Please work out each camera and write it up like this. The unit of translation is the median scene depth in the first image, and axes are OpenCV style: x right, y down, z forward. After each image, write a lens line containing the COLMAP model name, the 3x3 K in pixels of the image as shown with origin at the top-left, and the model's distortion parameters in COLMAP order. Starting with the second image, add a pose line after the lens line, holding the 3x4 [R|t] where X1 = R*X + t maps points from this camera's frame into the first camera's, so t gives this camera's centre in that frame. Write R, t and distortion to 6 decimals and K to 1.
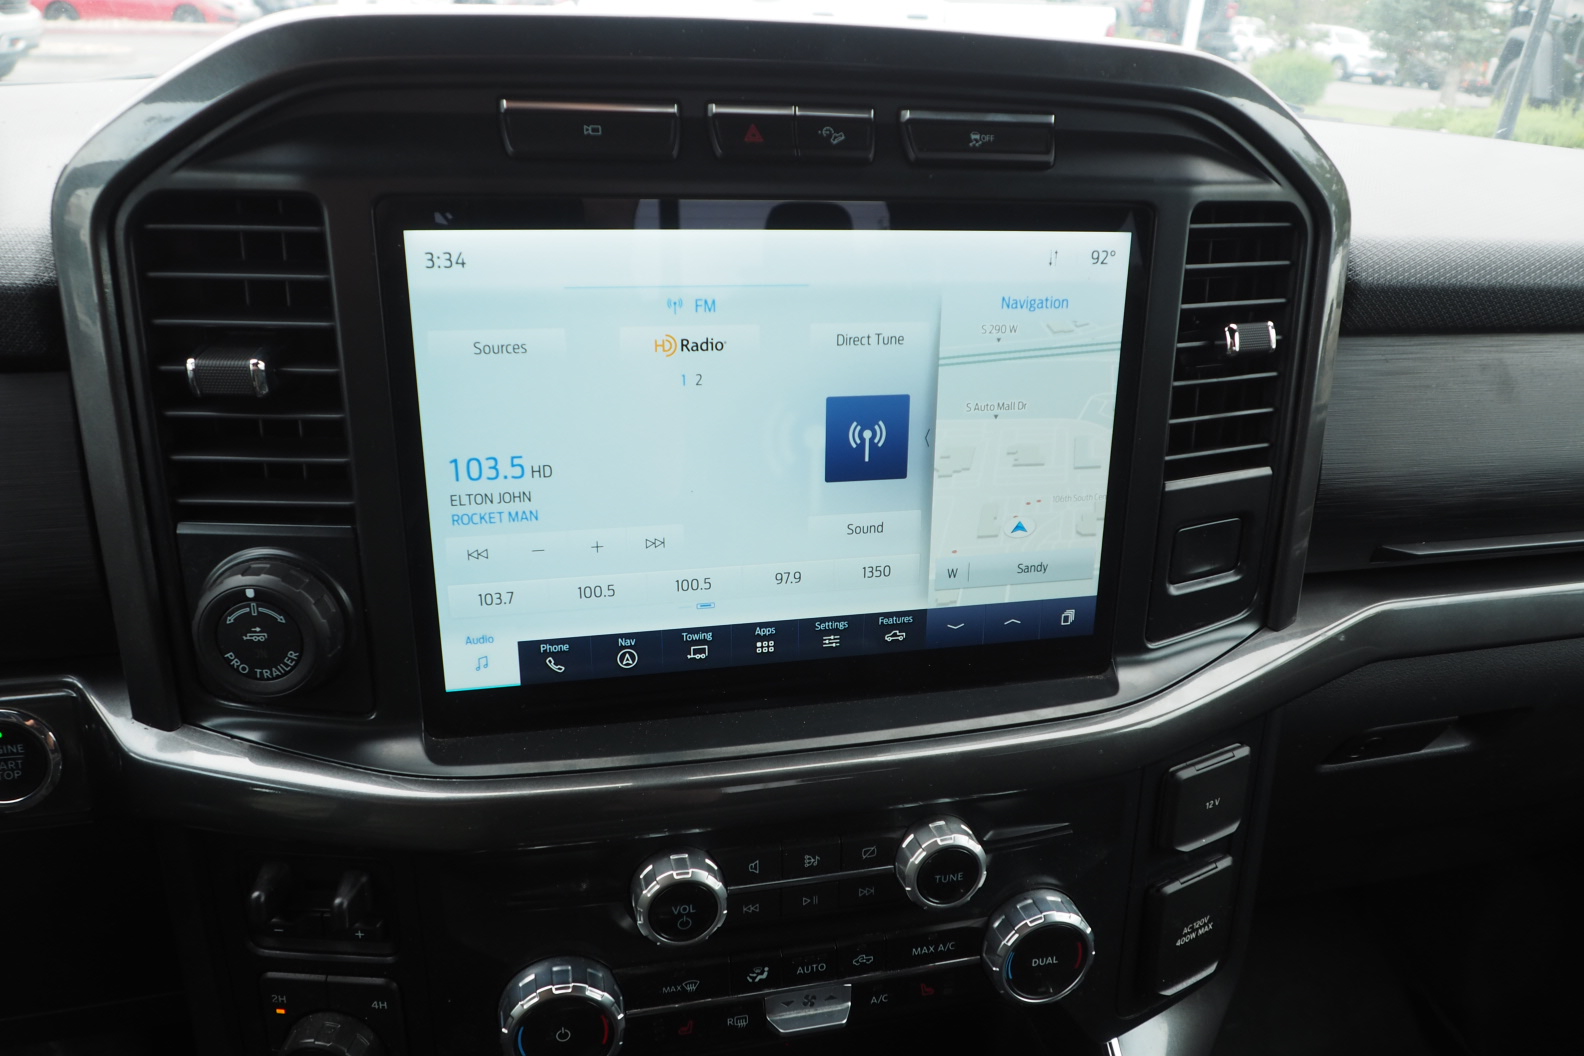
lens RADIAL K [[1123.9, 0, 798.8], [0, 1123.9, 552.3], [0, 0, 1]] dist [-0.028683, 0.001631]
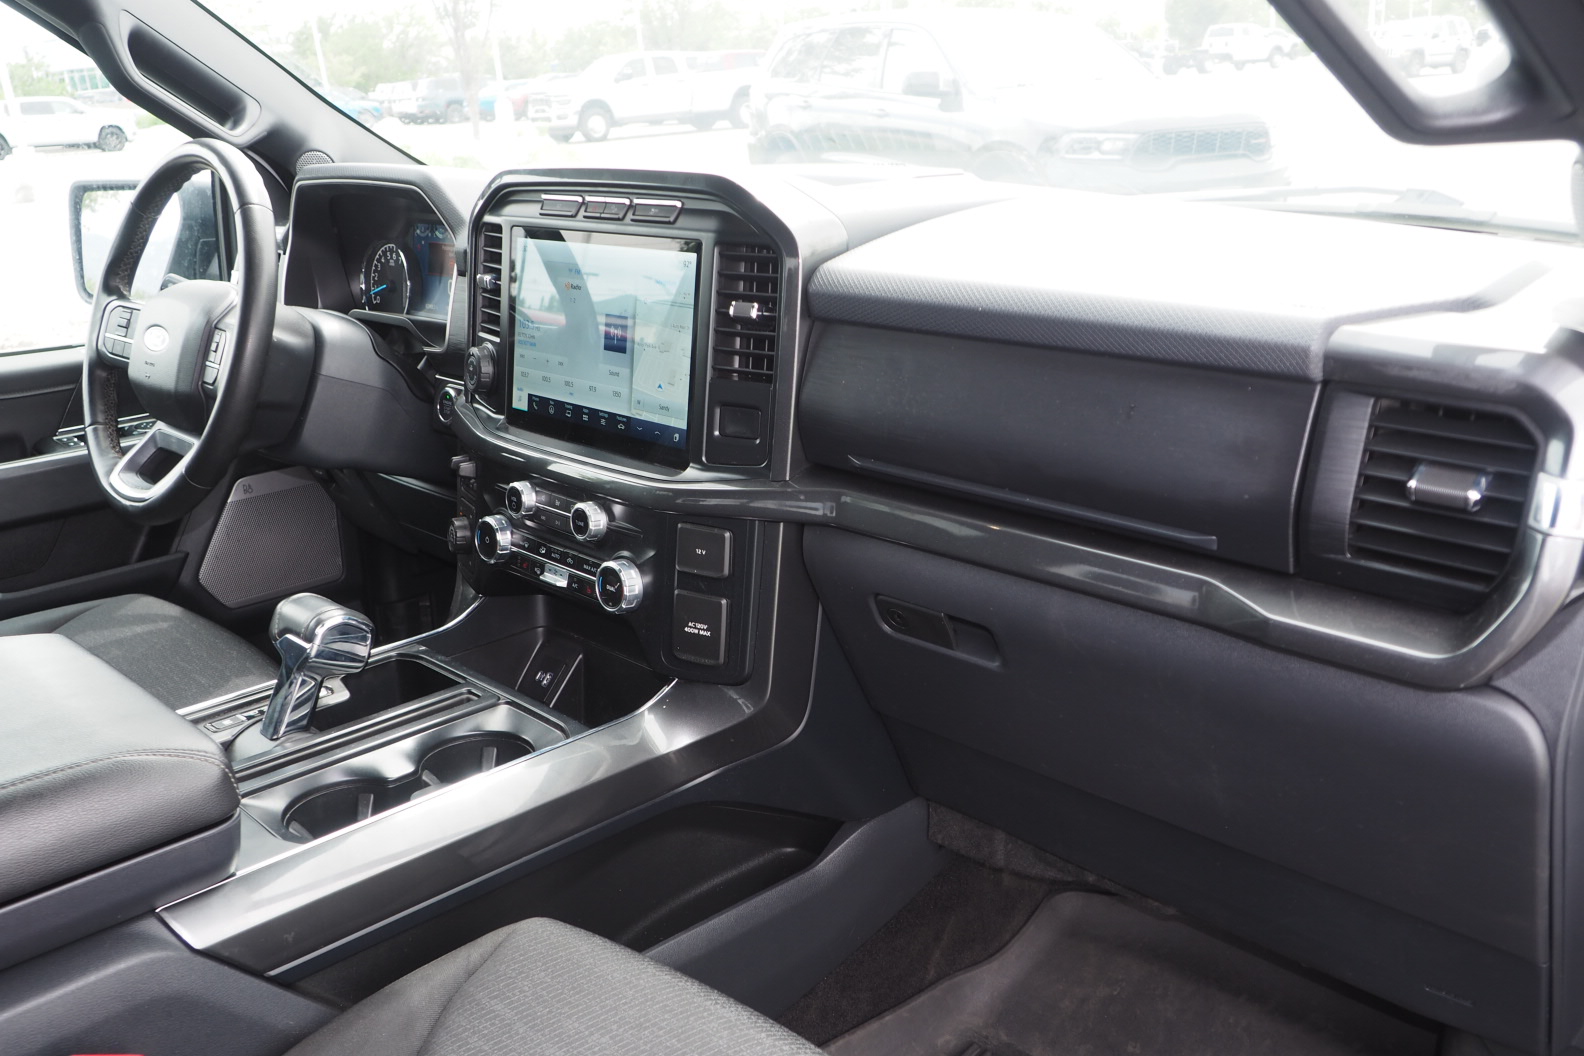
lens RADIAL K [[1324.0, 0, 758.2], [0, 1324.0, 536.7], [0, 0, 1]] dist [0.000725, 0.000643]
pose [[0.500273, 0.215925, -0.838513, 2.580527], [-0.324835, 0.944479, 0.049410, 0.065768], [0.802627, 0.247659, 0.542637, -0.161559]]
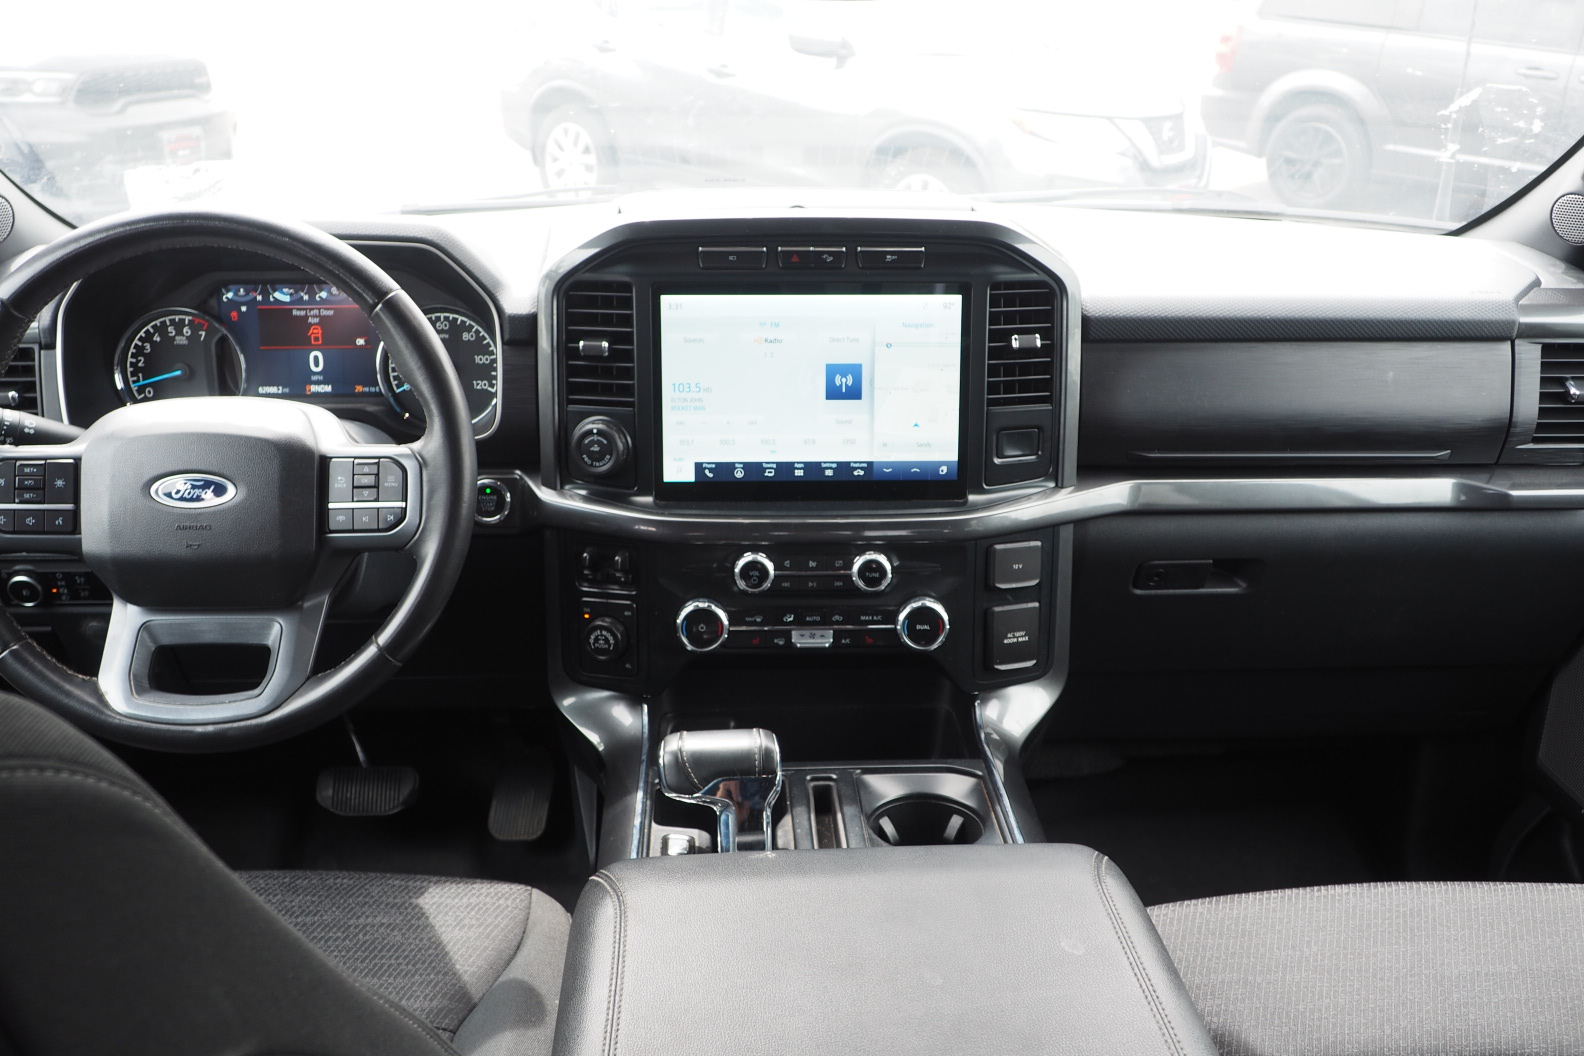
lens RADIAL K [[1477.9, 0, 792.0], [0, 1477.9, 528.0], [0, 0, 1]] dist [-0.017072, 0.012098]
pose [[0.979702, 0.033474, -0.197645, 0.561402], [-0.053292, 0.993971, -0.095816, 0.491391], [0.193247, 0.104404, 0.975580, -1.950242]]
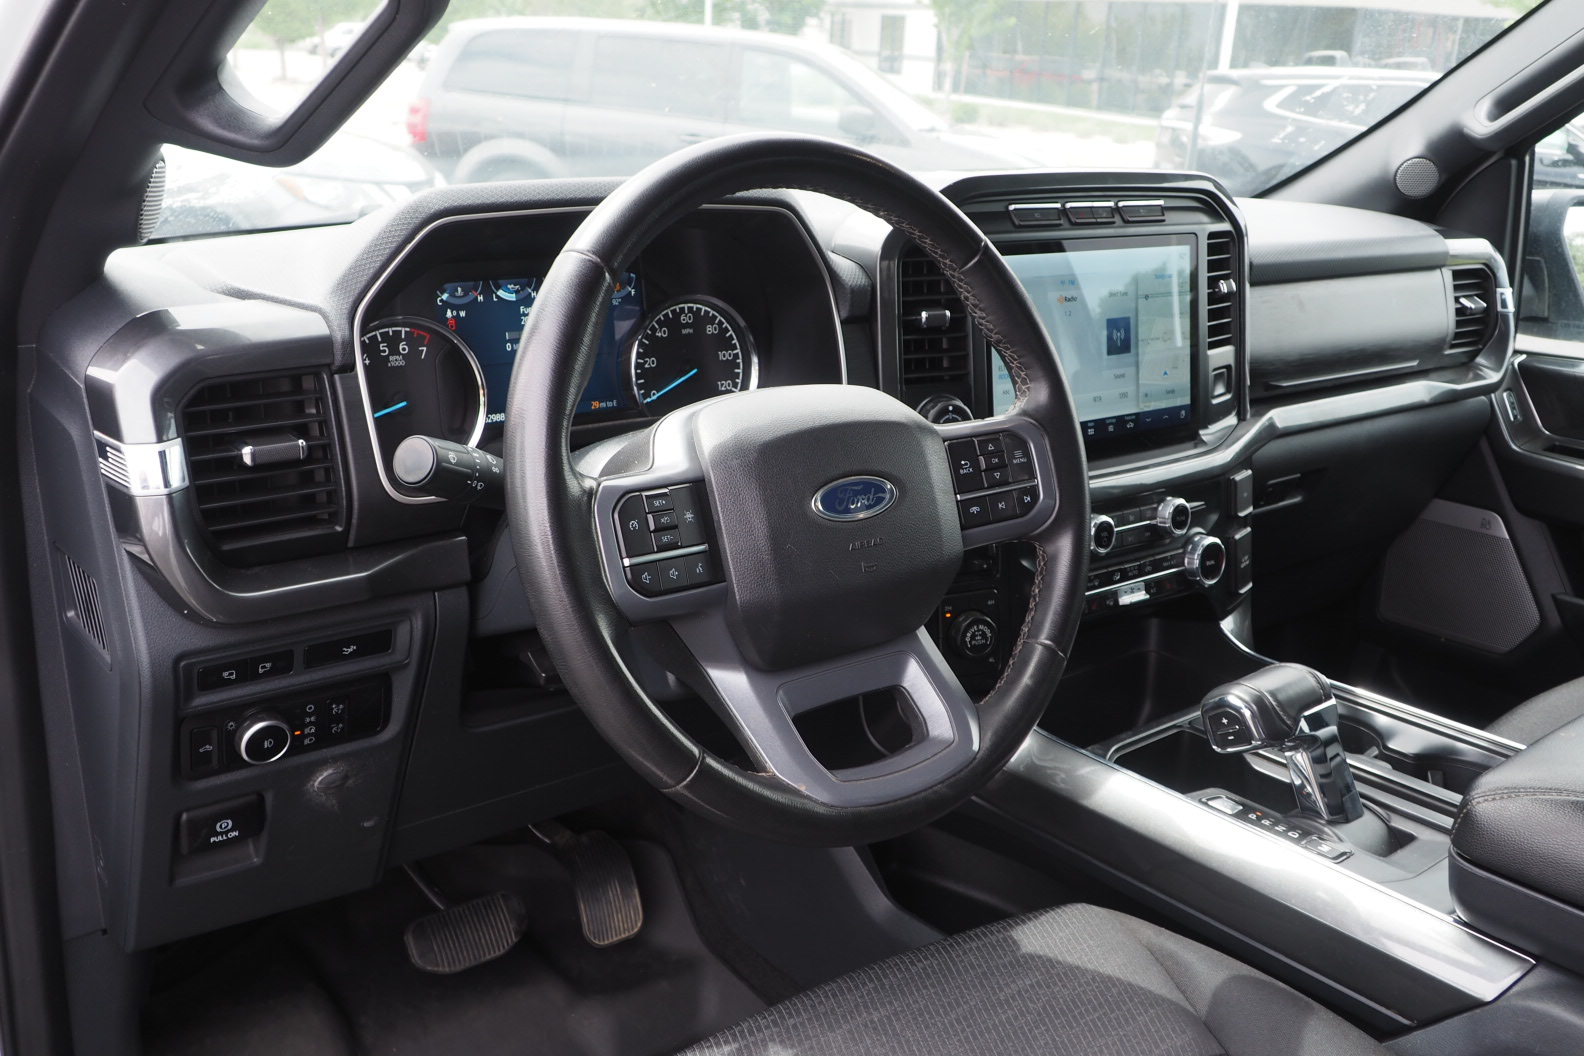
lens RADIAL K [[1404.6, 0, 792.0], [0, 1404.6, 528.0], [0, 0, 1]] dist [-0.005078, 0.000493]
pose [[0.915346, -0.132743, 0.380159, -1.705697], [0.182264, 0.978433, -0.097209, 0.445417], [-0.359056, 0.158269, 0.919799, -1.374892]]
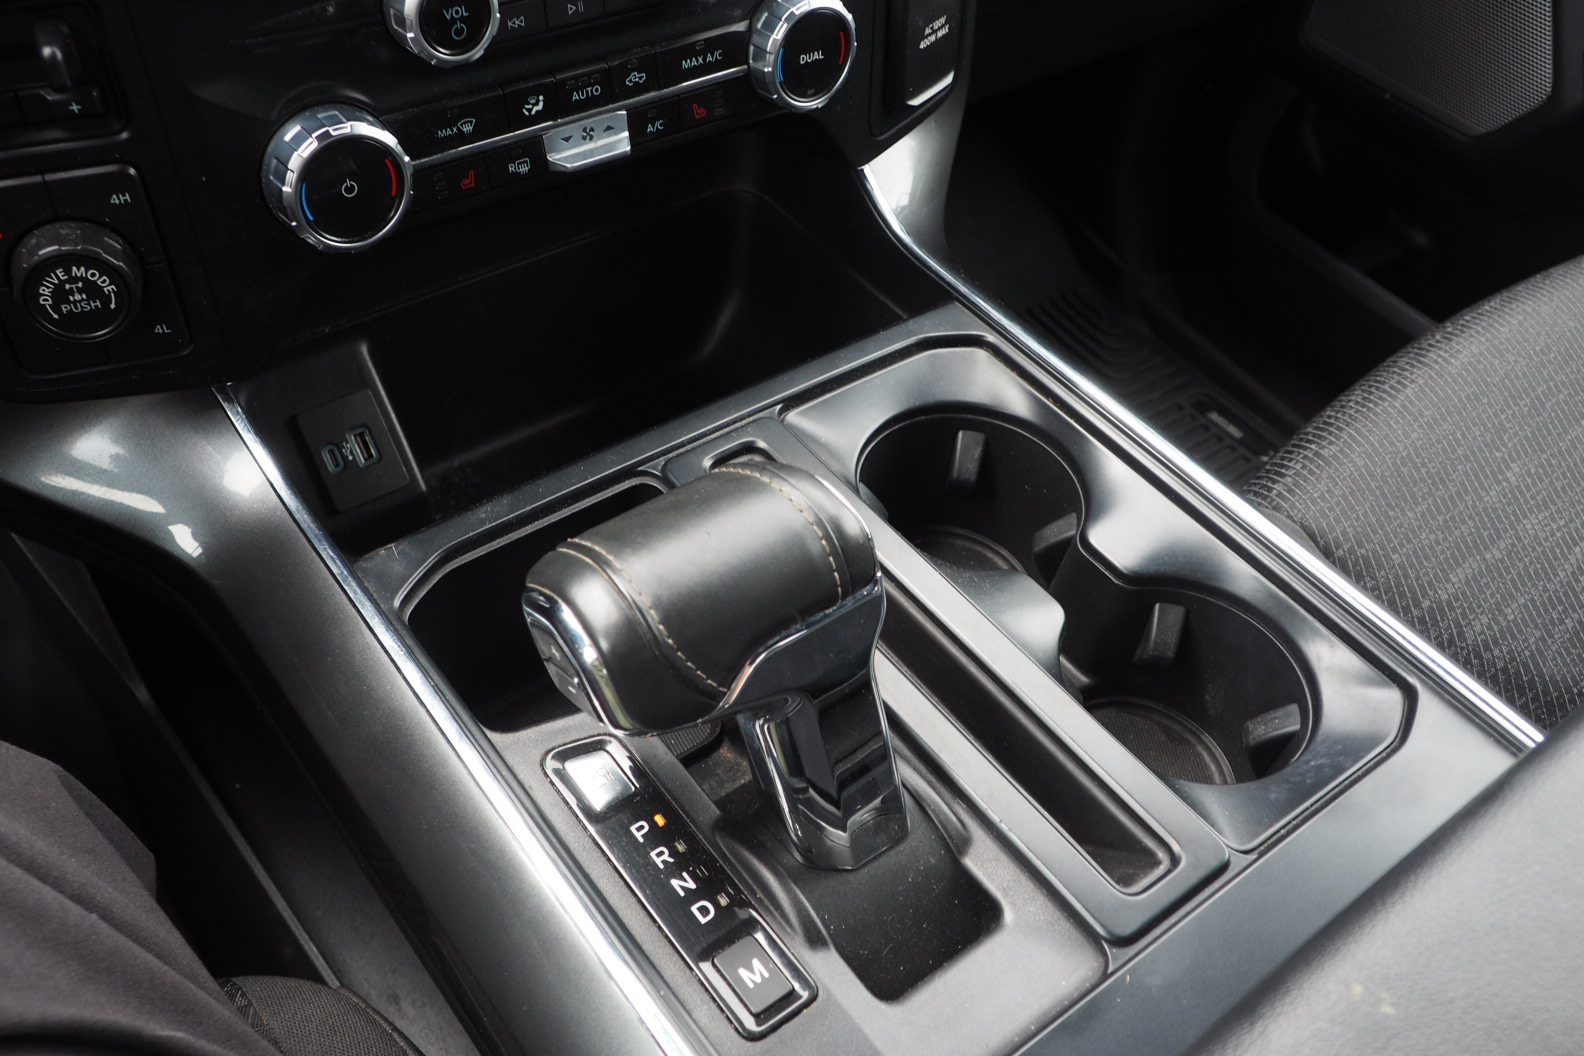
lens RADIAL K [[1412.3, 0, 791.3], [0, 1412.3, 556.4], [0, 0, 1]] dist [-0.009061, -0.001522]
pose [[0.921058, -0.260130, 0.289802, -0.277800], [0.117893, 0.895513, 0.429135, 0.241749], [-0.371153, -0.361093, 0.855487, -0.202615]]
